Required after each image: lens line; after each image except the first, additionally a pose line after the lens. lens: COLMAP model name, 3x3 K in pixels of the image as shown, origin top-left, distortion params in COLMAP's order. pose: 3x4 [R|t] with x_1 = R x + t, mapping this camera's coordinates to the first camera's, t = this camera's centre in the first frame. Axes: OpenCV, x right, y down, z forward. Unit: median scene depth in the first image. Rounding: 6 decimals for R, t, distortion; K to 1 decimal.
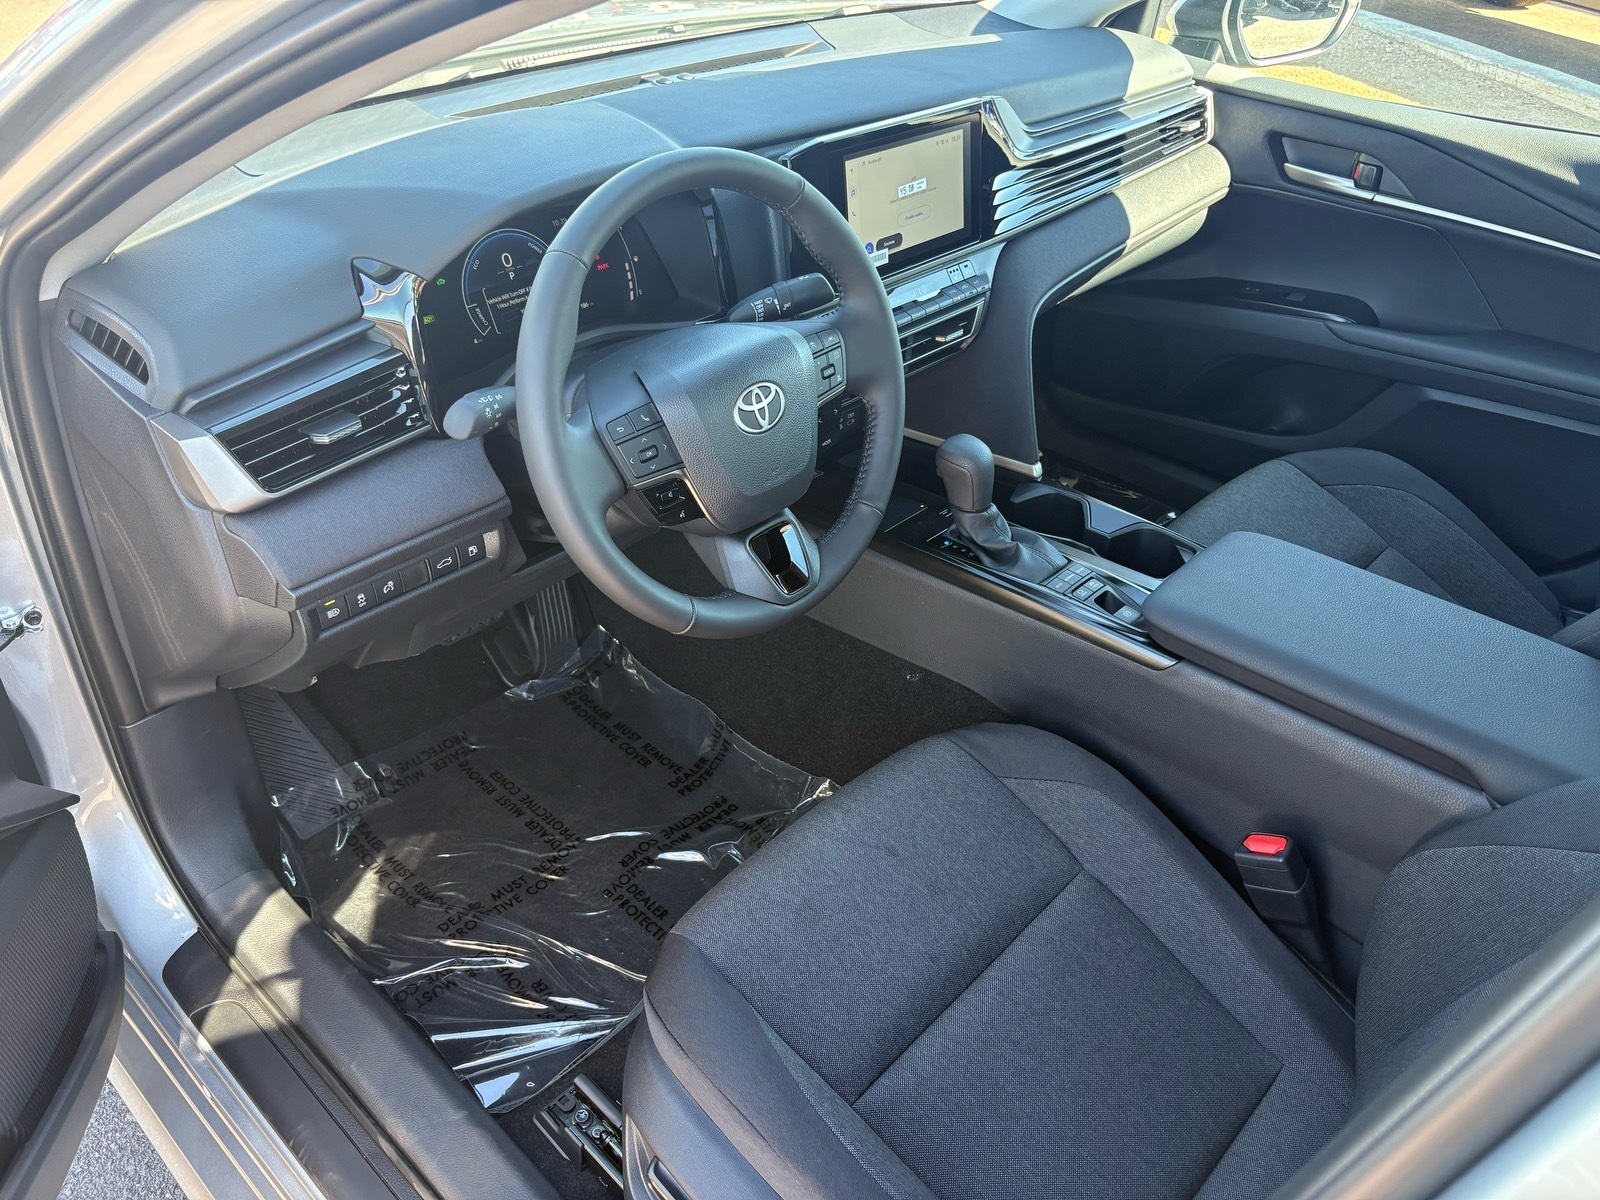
lens RADIAL K [[1234.1, 0, 801.4], [0, 1234.1, 590.1], [0, 0, 1]] dist [0.029527, -0.017823]
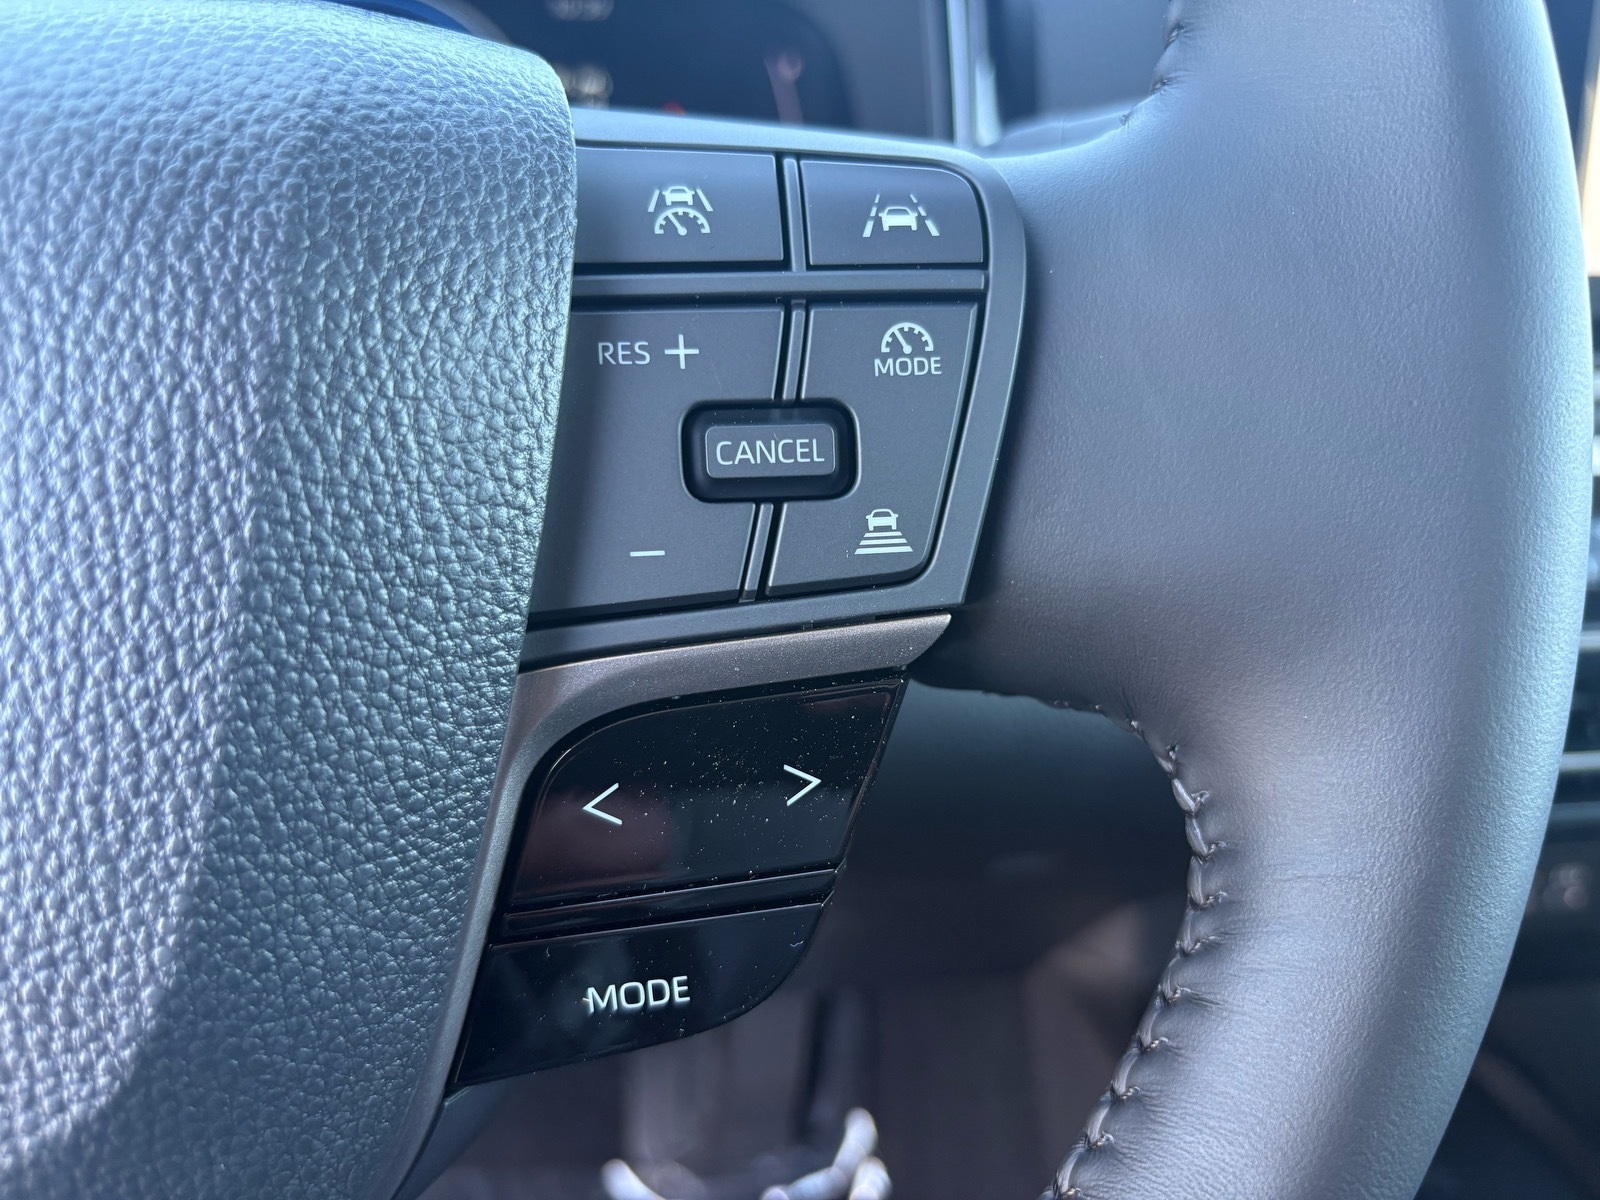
lens RADIAL K [[1234.1, 0, 800.4], [0, 1234.1, 601.0], [0, 0, 1]] dist [0.029527, -0.017823]
pose [[0.767653, 0.225216, -0.599989, 0.080090], [-0.355052, 0.928863, -0.105605, -0.120899], [0.533523, 0.294095, 0.793008, 0.726681]]
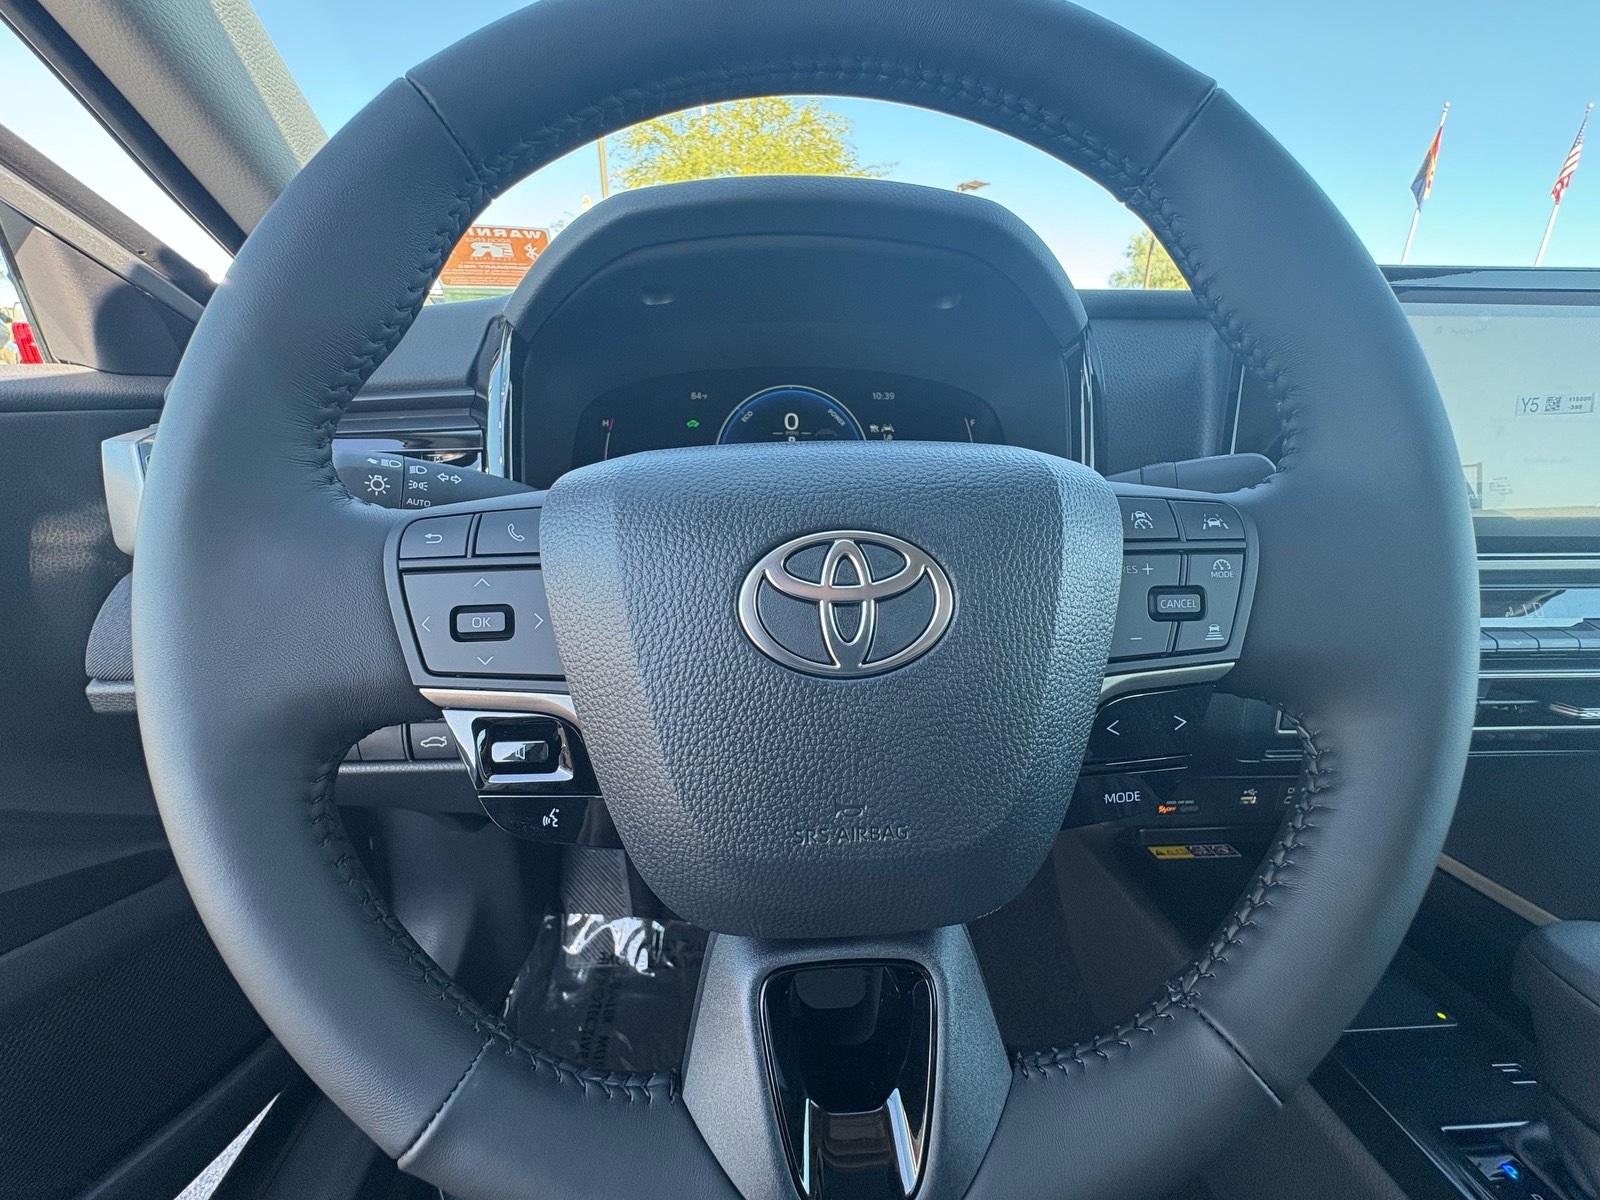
lens RADIAL K [[642.9, 0, 797.0], [0, 642.9, 593.8], [0, 0, 1]] dist [-0.005921, -0.000279]
pose [[0.724672, 0.187045, -0.663222, 0.050734], [-0.385110, 0.908055, -0.164698, -0.086478], [0.571437, 0.374766, 0.730076, 0.643712]]
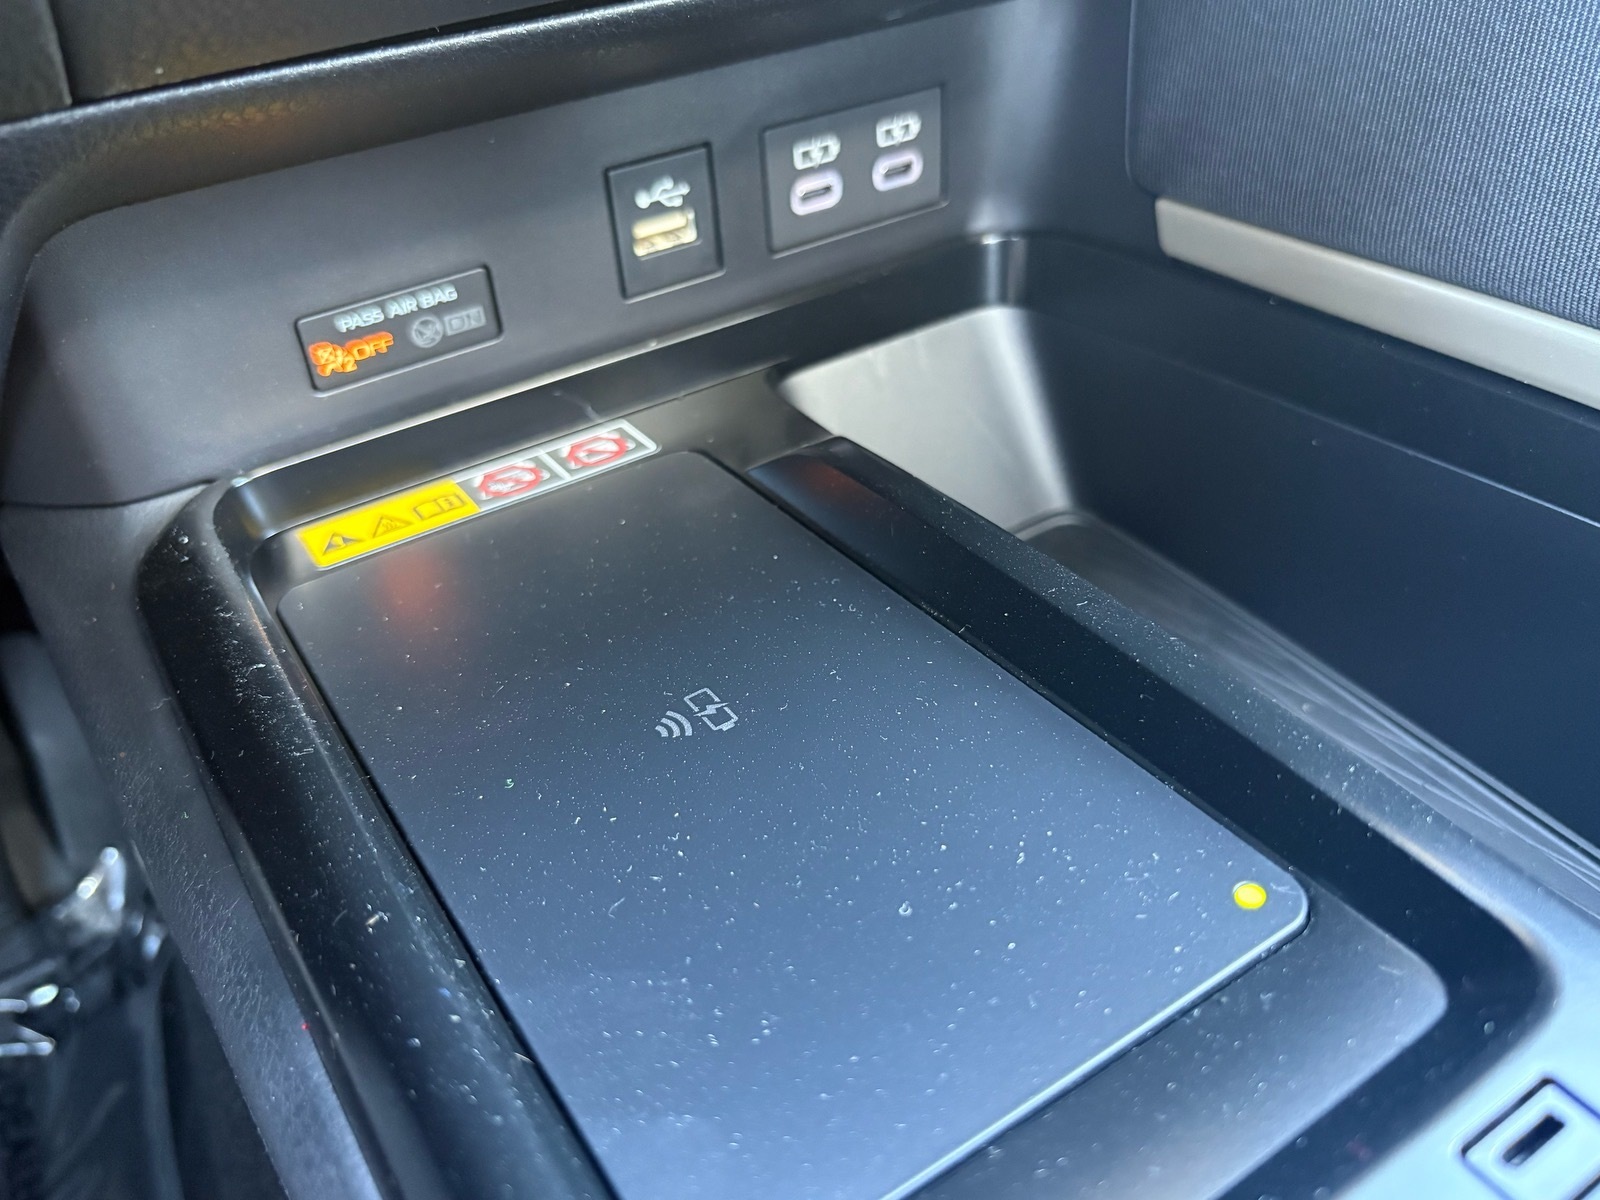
lens RADIAL K [[1297.0, 0, 796.2], [0, 1297.0, 595.3], [0, 0, 1]] dist [-0.010178, 0.018280]
pose [[0.971247, 0.088567, -0.220989, 0.085463], [-0.075822, 0.994966, 0.065520, -0.101949], [0.225679, -0.046880, 0.973073, 0.957140]]
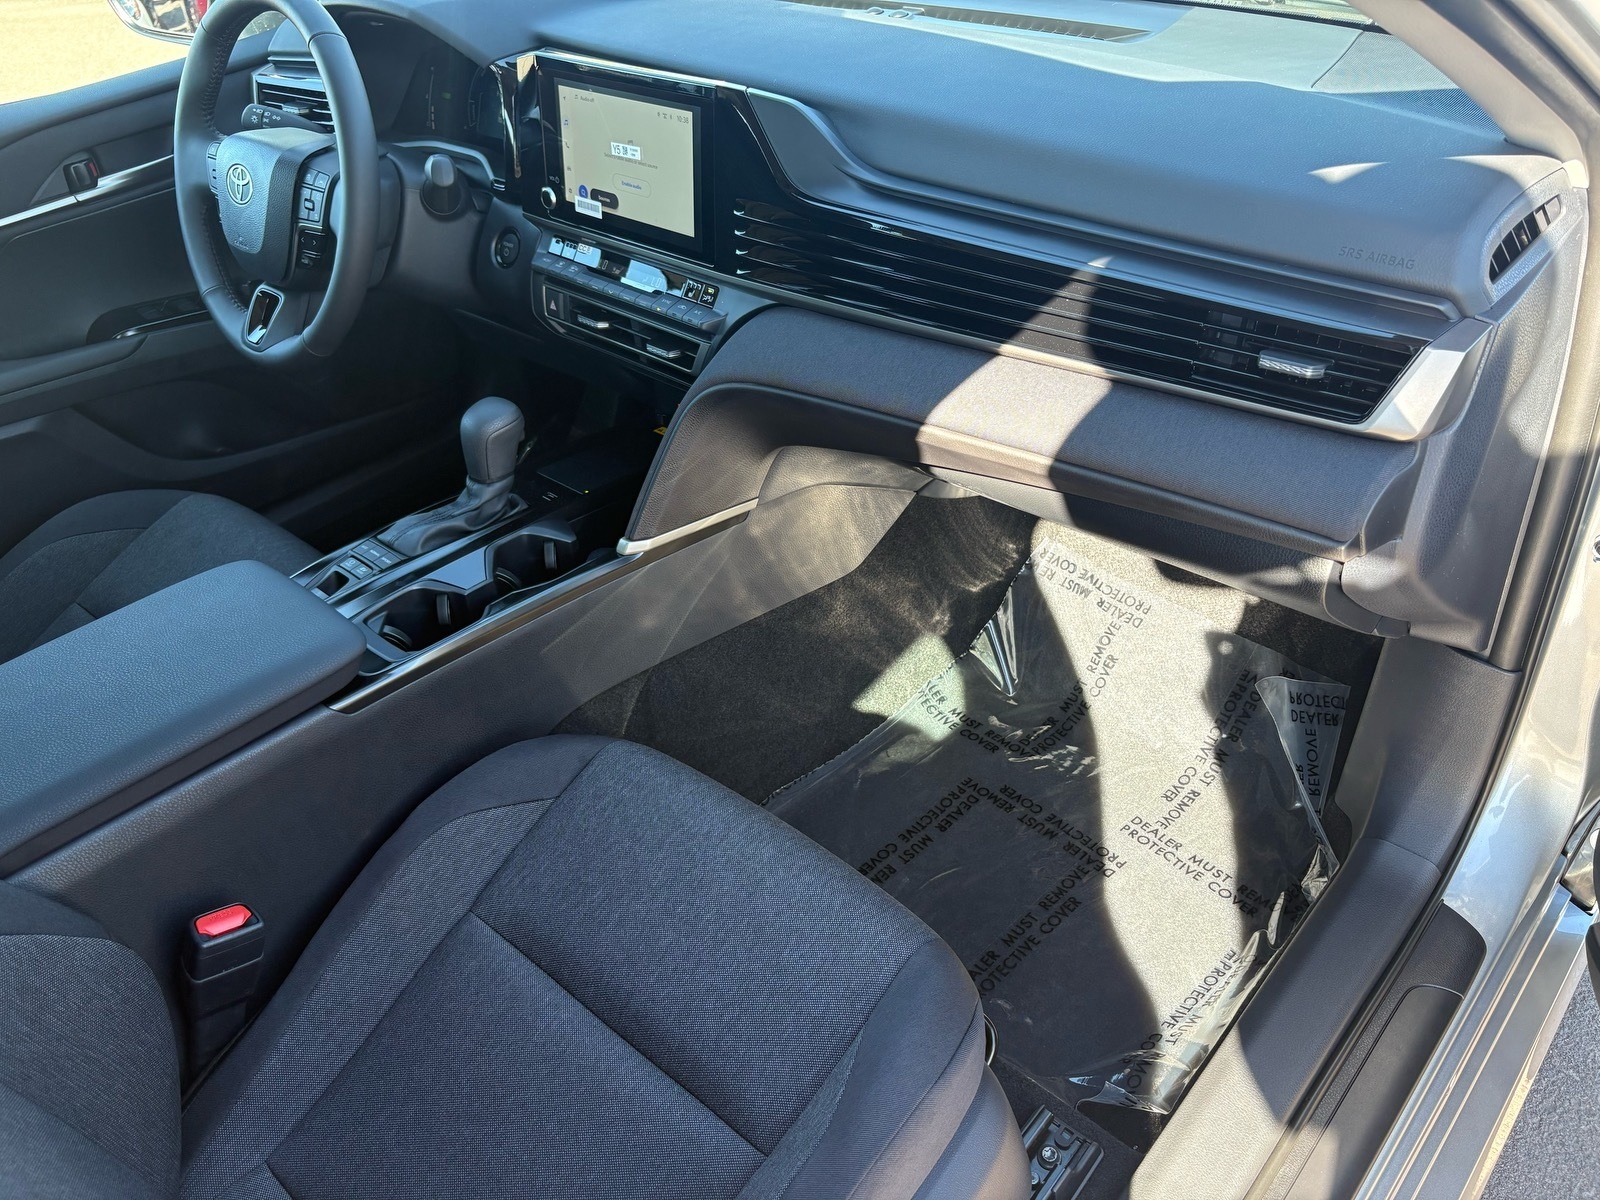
lens RADIAL K [[1234.1, 0, 783.3], [0, 1234.1, 597.8], [0, 0, 1]] dist [0.029527, -0.017823]
pose [[0.021448, 0.570493, -0.821022, 0.963217], [-0.516582, 0.709417, 0.479449, -0.564569], [0.855969, 0.413842, 0.309922, 0.937016]]
